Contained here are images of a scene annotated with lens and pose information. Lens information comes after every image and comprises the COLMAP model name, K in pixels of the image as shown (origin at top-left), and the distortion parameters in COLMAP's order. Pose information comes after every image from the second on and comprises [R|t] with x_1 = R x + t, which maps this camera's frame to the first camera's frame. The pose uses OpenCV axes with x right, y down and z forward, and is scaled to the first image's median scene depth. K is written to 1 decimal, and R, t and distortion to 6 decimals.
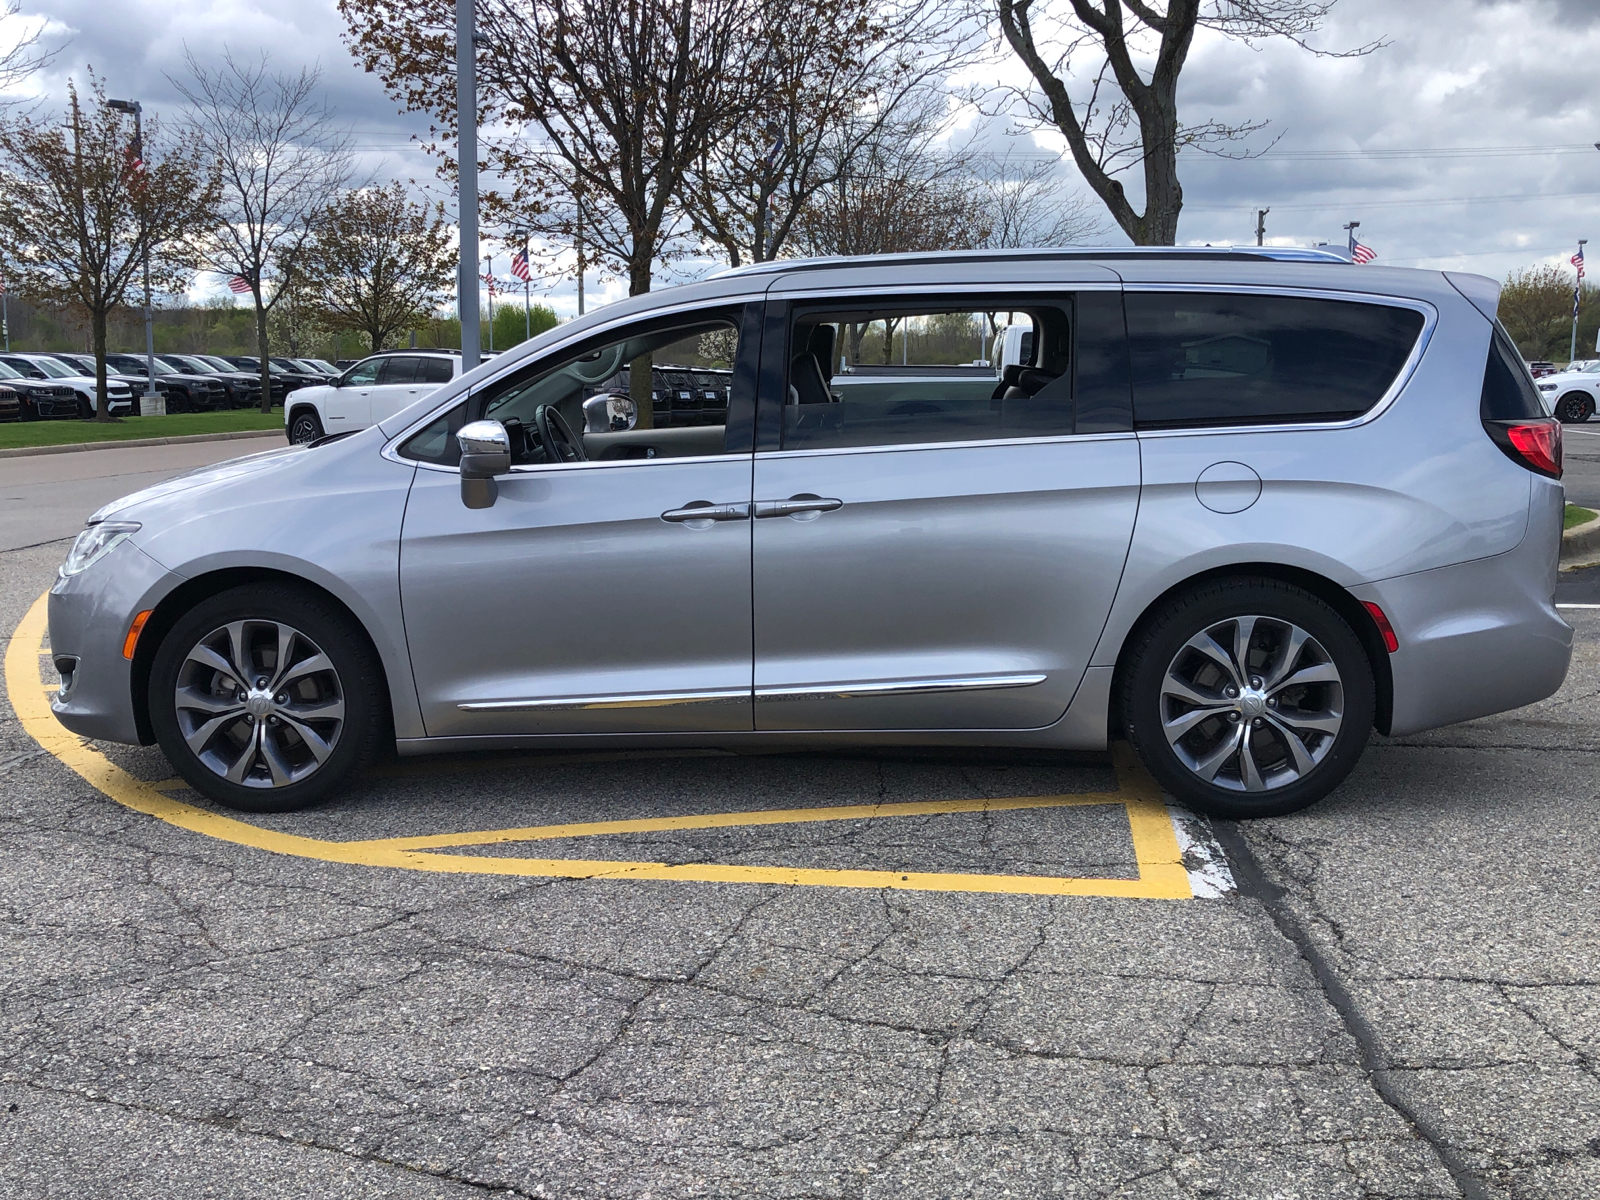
lens RADIAL K [[1649.5, 0, 798.7], [0, 1649.5, 590.6], [0, 0, 1]] dist [0.007280, 0.000000]
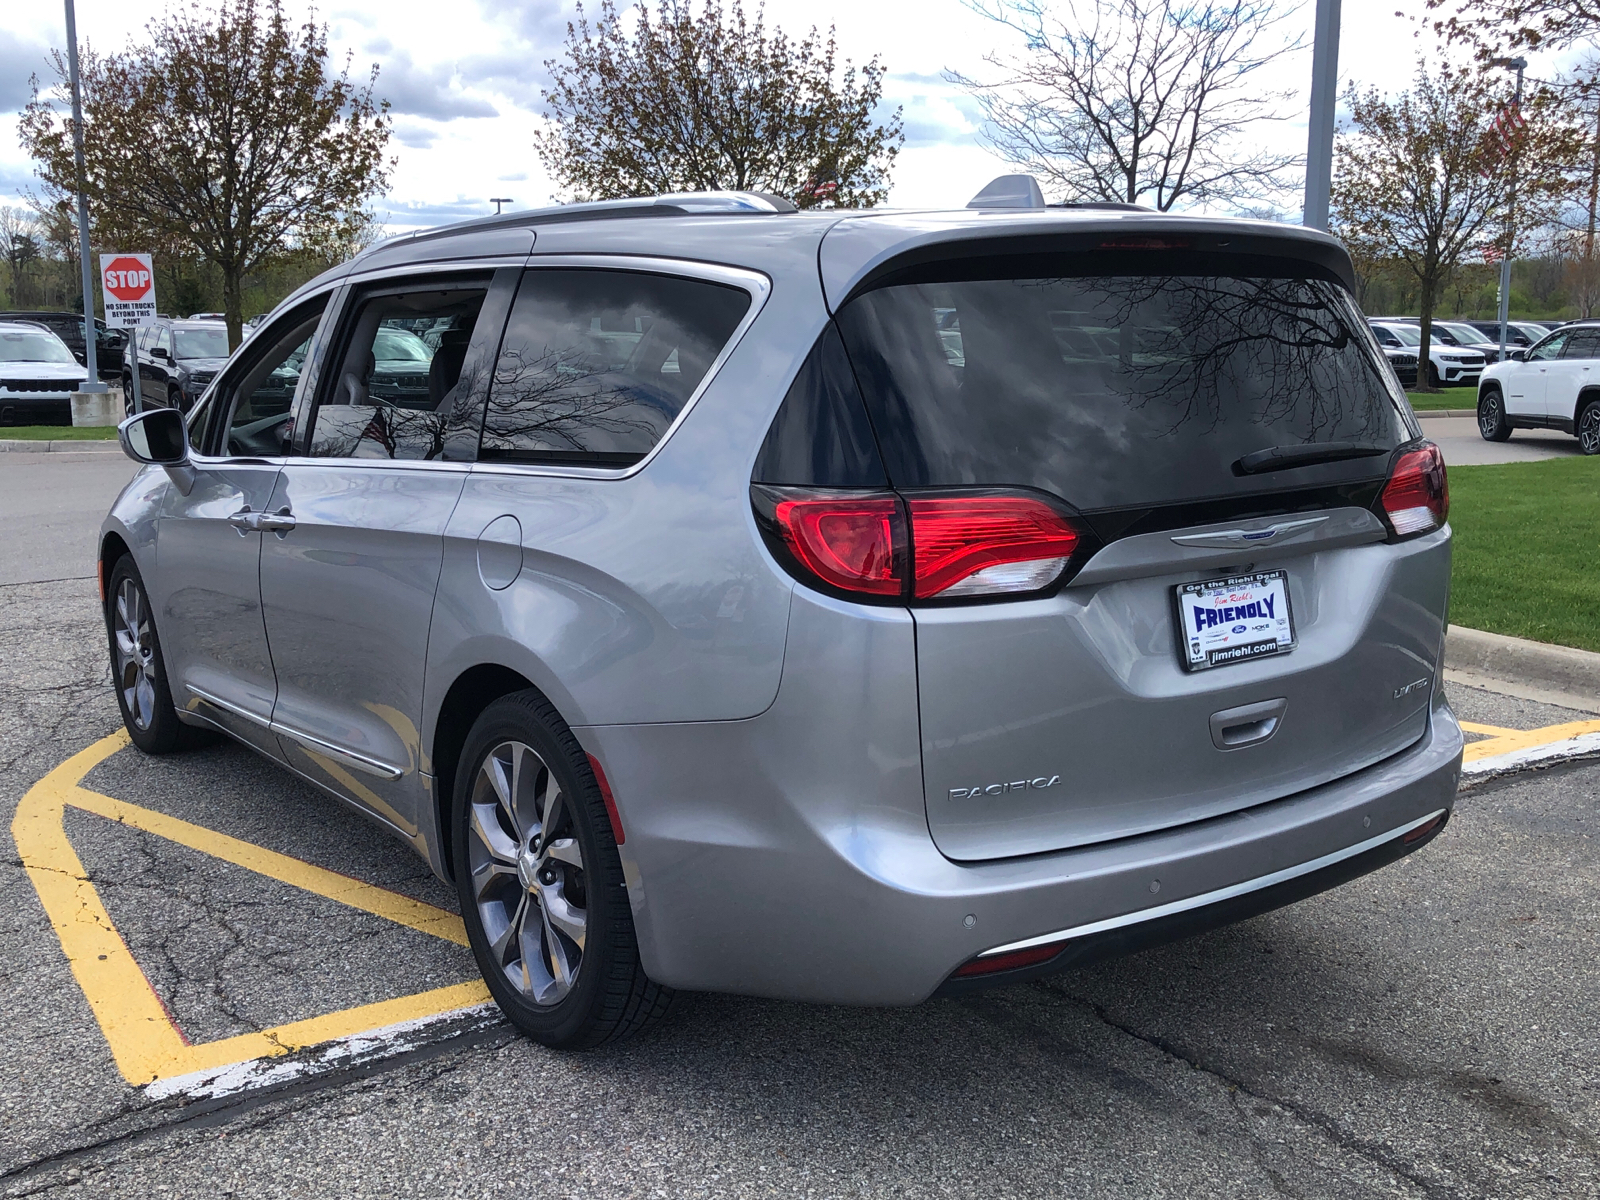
lens RADIAL K [[1649.5, 0, 791.3], [0, 1649.5, 595.7], [0, 0, 1]] dist [0.007280, 0.000000]
pose [[0.630600, 0.123122, -0.766279, 0.850458], [-0.105098, 0.991789, 0.072867, -0.105594], [0.768959, 0.034585, 0.638362, 0.648321]]
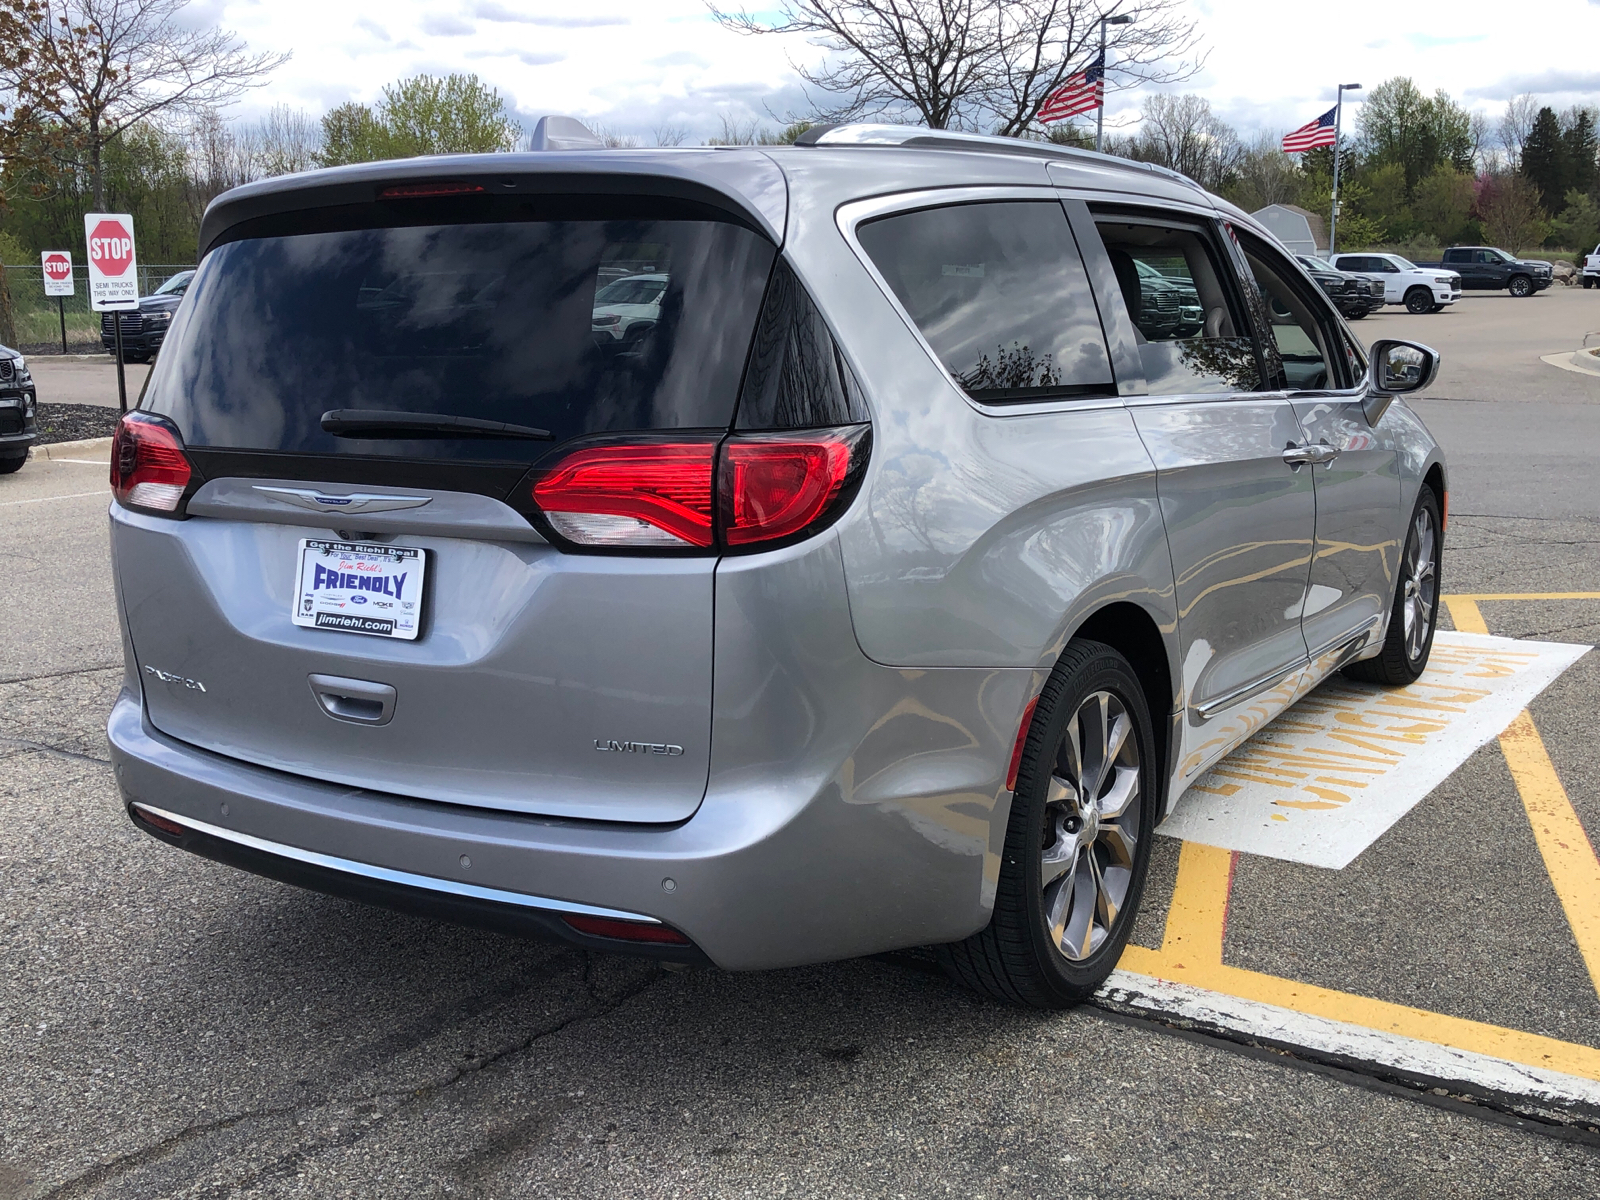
lens RADIAL K [[1649.5, 0, 803.7], [0, 1649.5, 603.0], [0, 0, 1]] dist [0.007280, 0.000000]
pose [[-0.469018, 0.176835, -0.865304, 0.916213], [-0.118297, 0.958343, 0.259969, -0.233356], [0.875230, 0.224293, -0.428561, 1.546114]]
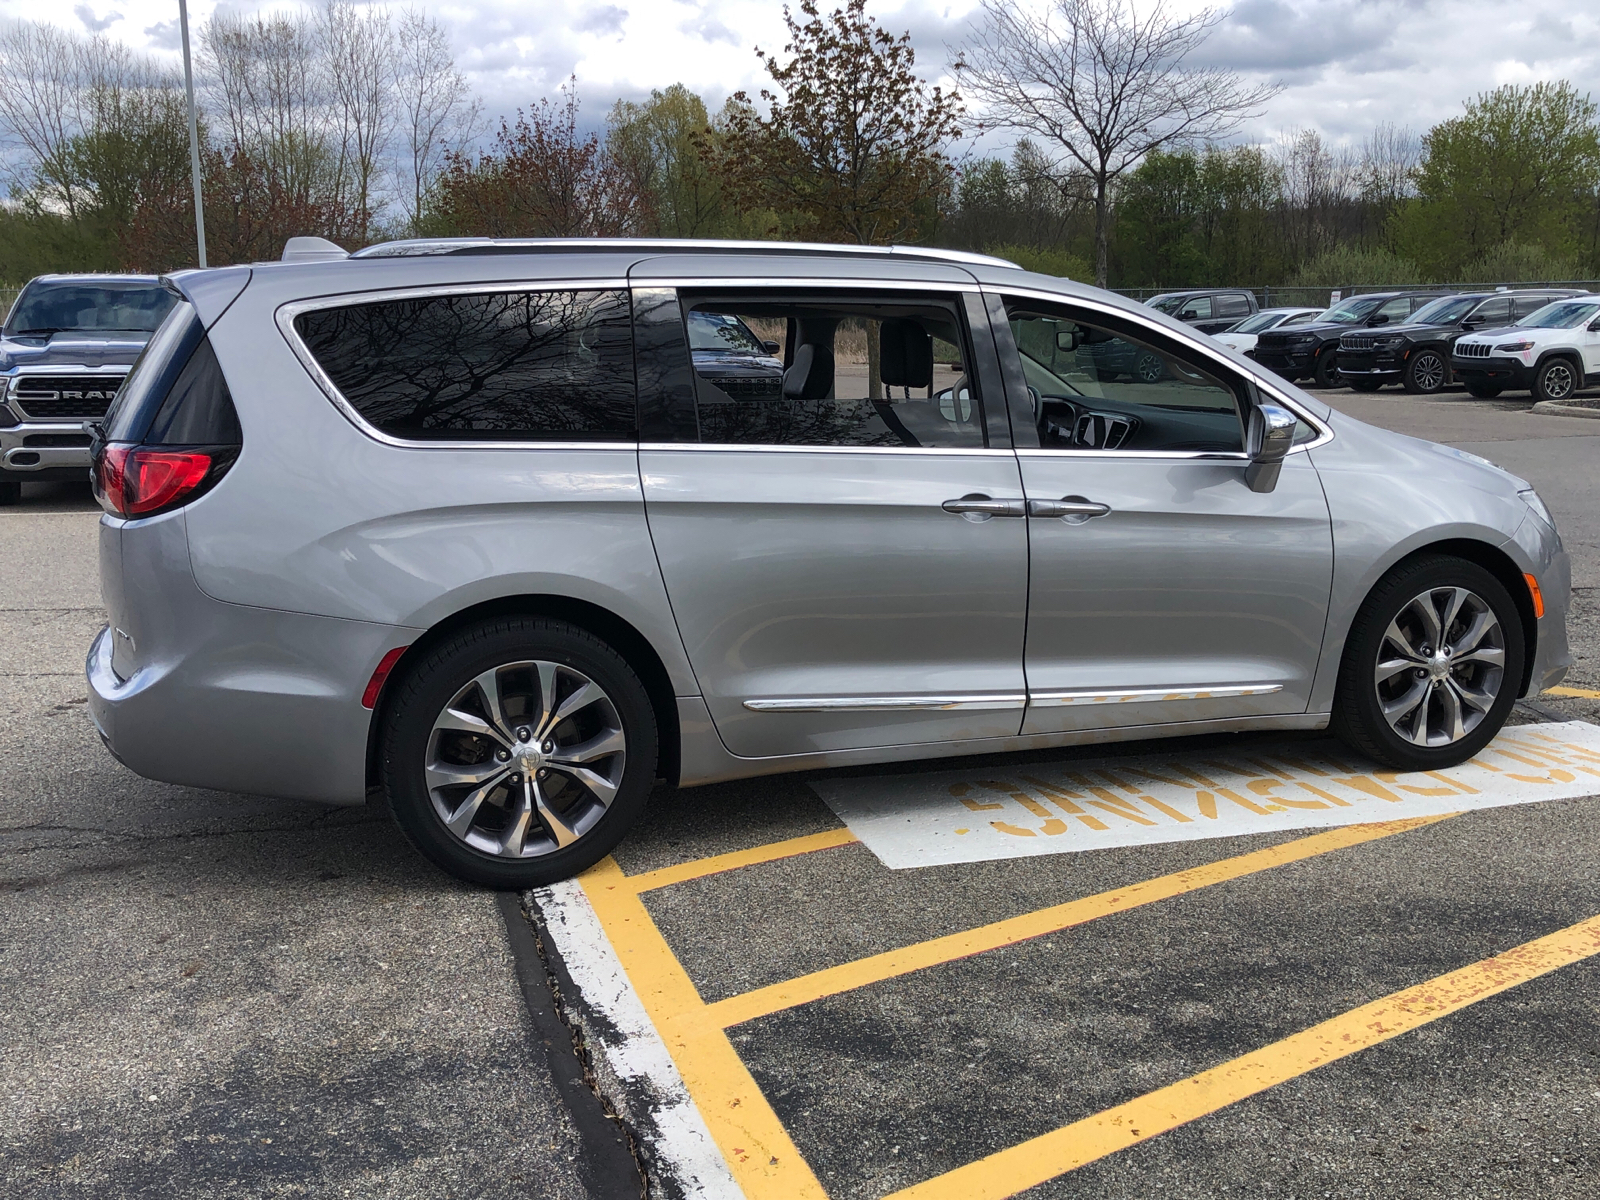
lens RADIAL K [[1649.5, 0, 810.1], [0, 1649.5, 598.1], [0, 0, 1]] dist [0.007280, 0.000000]
pose [[-0.908151, 0.082261, -0.410482, 0.518480], [-0.051785, 0.950901, 0.305131, -0.348781], [0.415429, 0.298362, -0.859302, 2.182558]]
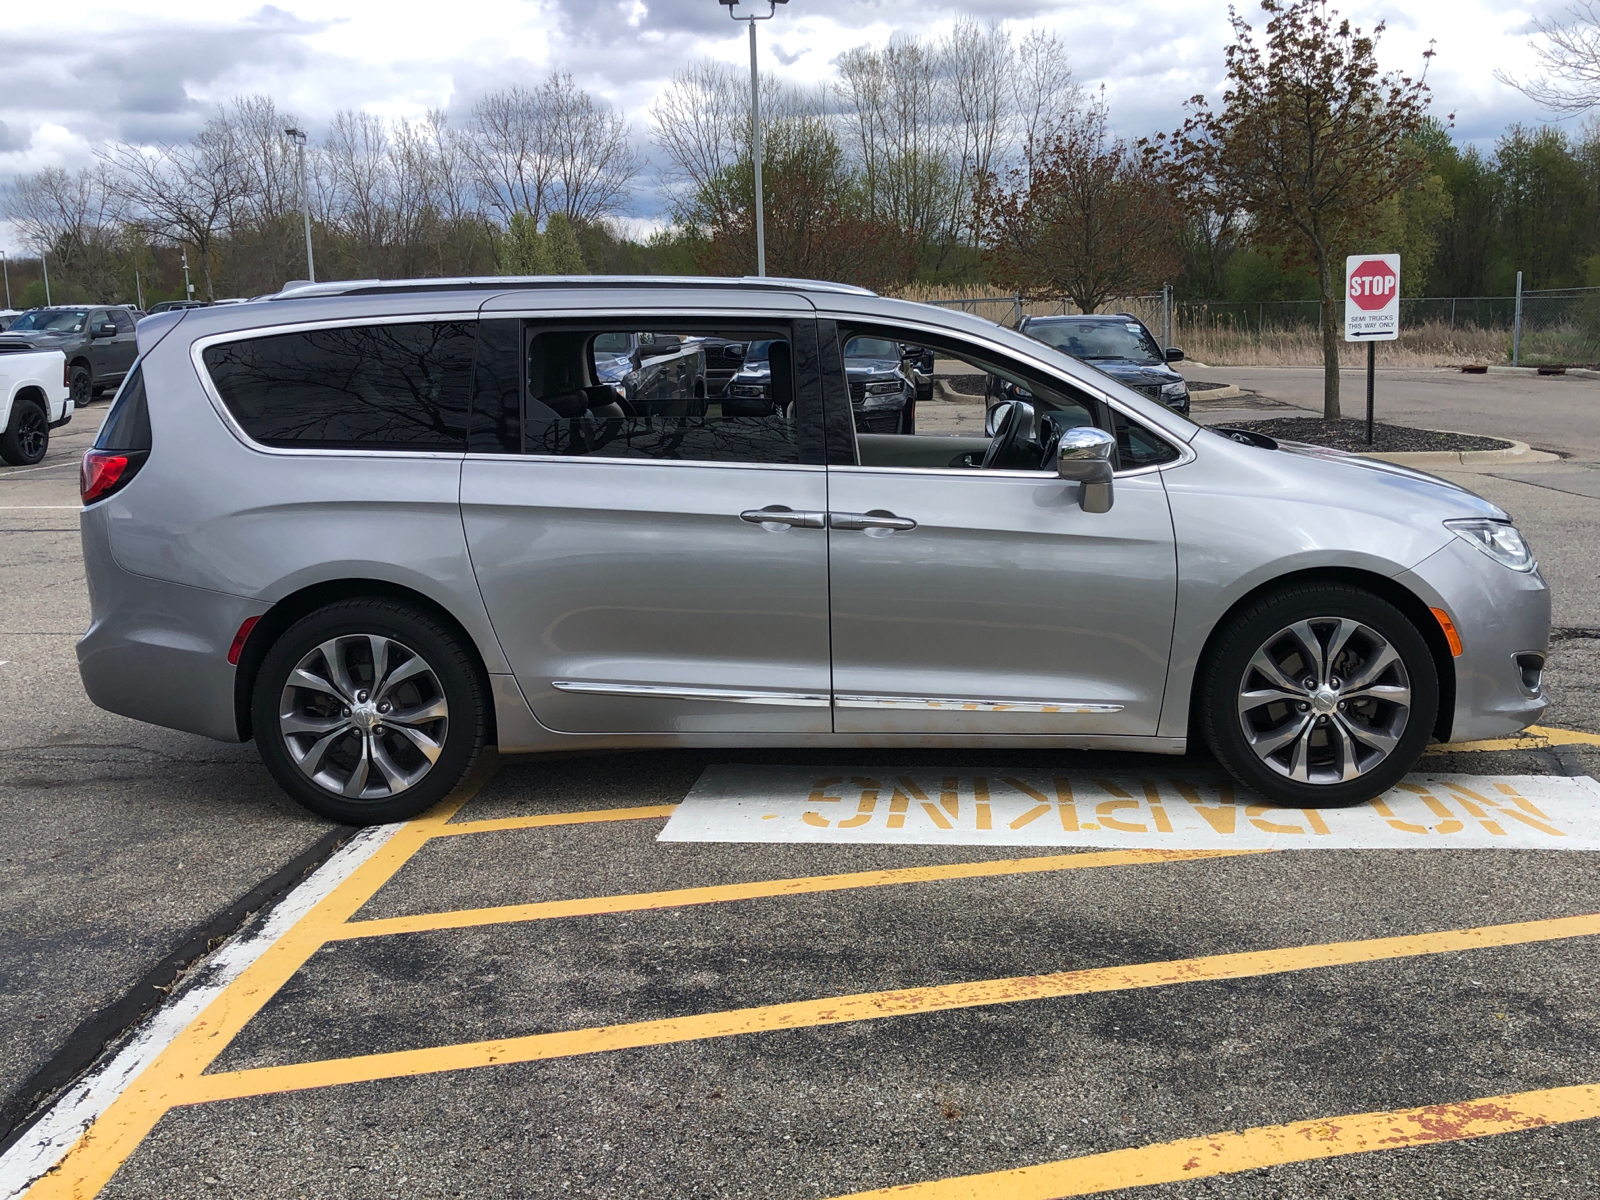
lens RADIAL K [[1649.5, 0, 806.8], [0, 1649.5, 611.7], [0, 0, 1]] dist [0.007280, 0.000000]
pose [[-0.998404, 0.034727, -0.044532, 0.059878], [0.018910, 0.948636, 0.315803, -0.382186], [0.053212, 0.314457, -0.947779, 2.384246]]
